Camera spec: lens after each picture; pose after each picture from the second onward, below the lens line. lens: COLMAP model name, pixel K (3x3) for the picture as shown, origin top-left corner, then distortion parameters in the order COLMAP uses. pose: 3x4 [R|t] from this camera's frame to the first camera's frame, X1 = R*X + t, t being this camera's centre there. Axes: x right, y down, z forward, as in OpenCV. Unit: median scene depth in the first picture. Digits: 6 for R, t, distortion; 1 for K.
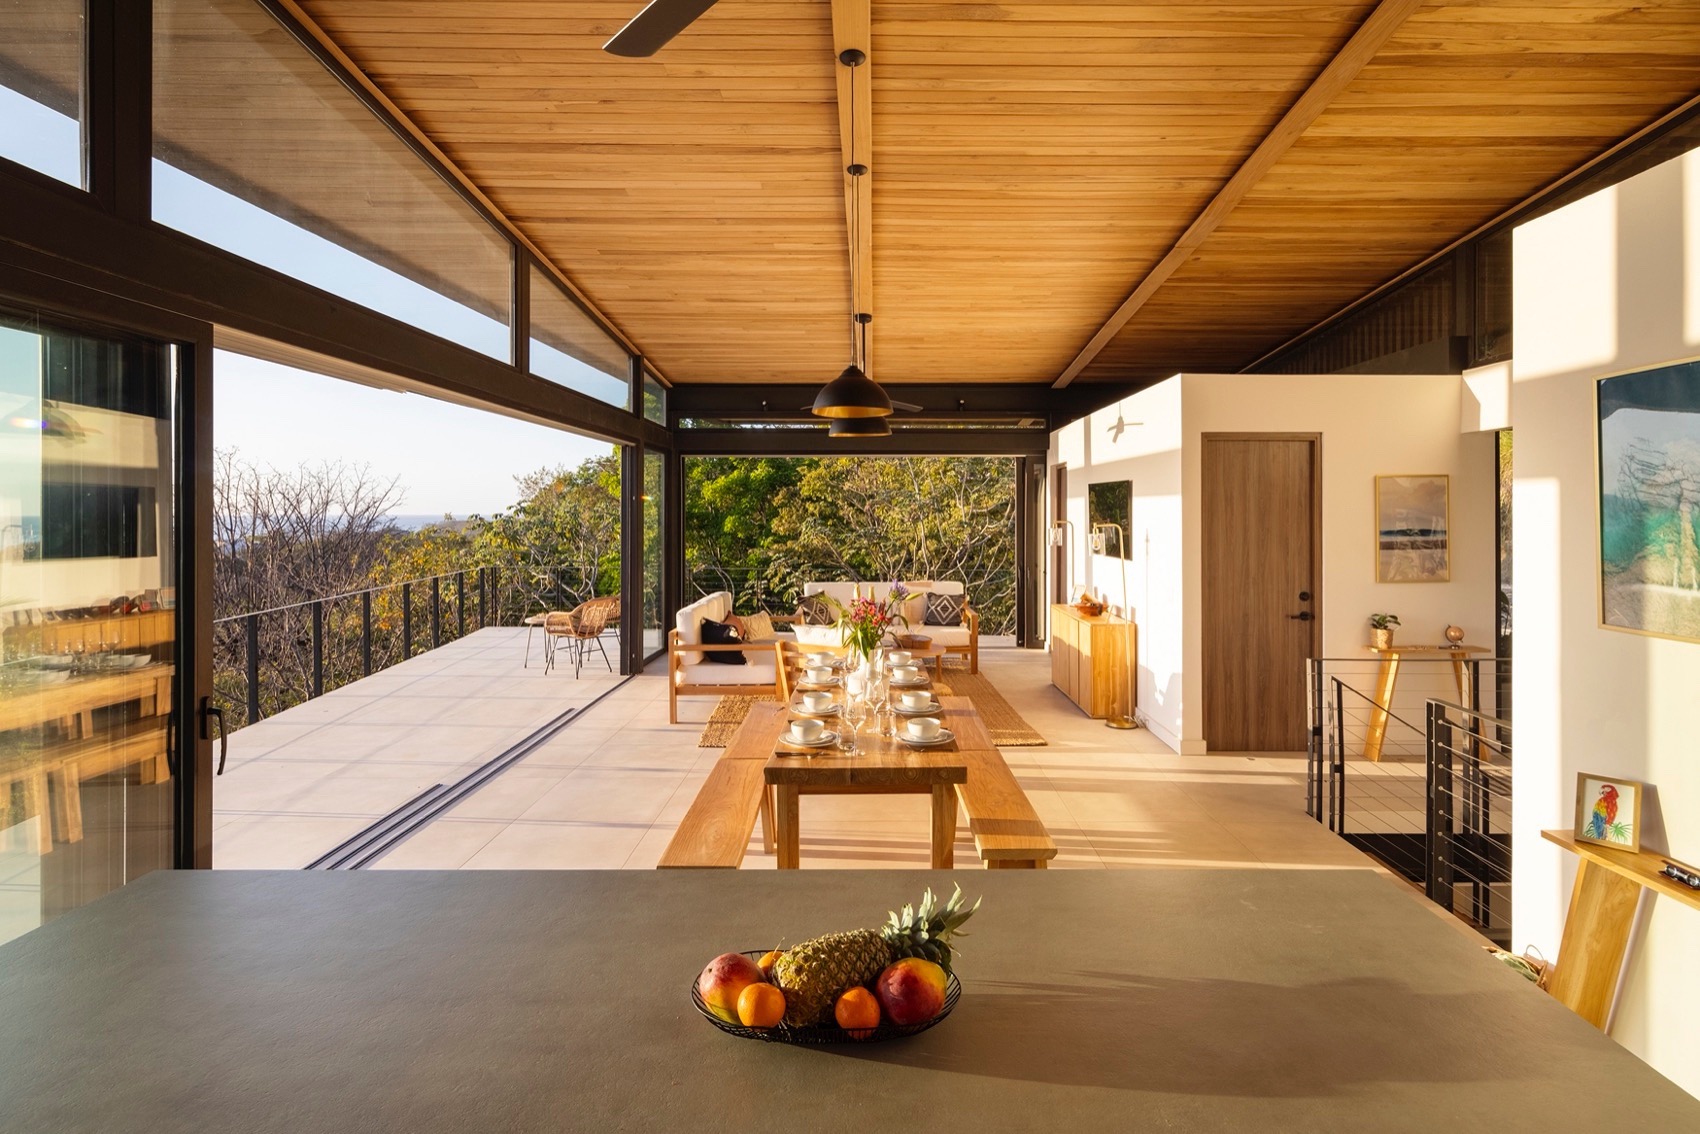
lens RADIAL K [[848.8, 0, 848.1], [0, 848.8, 519.3], [0, 0, 1]] dist [-0.000287, -0.000793]
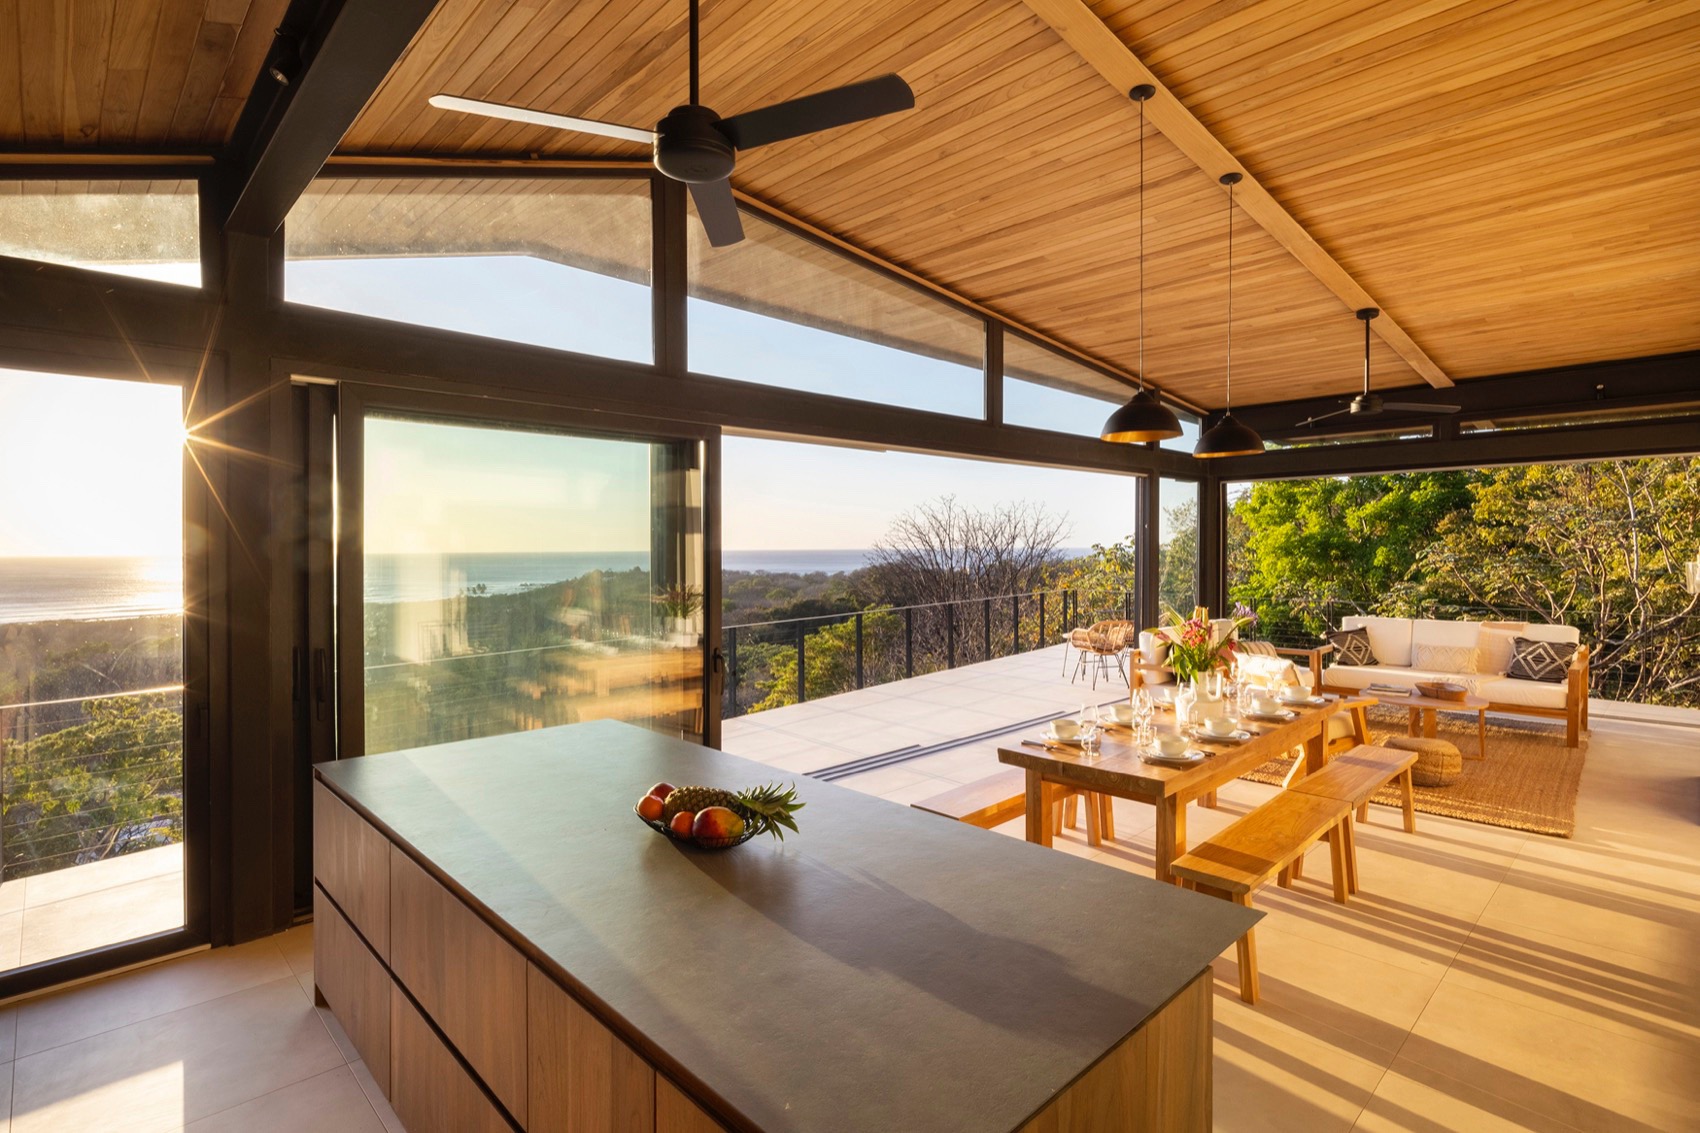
lens RADIAL K [[832.9, 0, 850.0], [0, 832.9, 566.5], [0, 0, 1]] dist [-0.000933, -0.001040]
pose [[0.690076, 0.011501, -0.723646, 0.315434], [0.001148, 0.999855, 0.016986, 0.009274], [0.723736, -0.012552, 0.689963, 0.023505]]
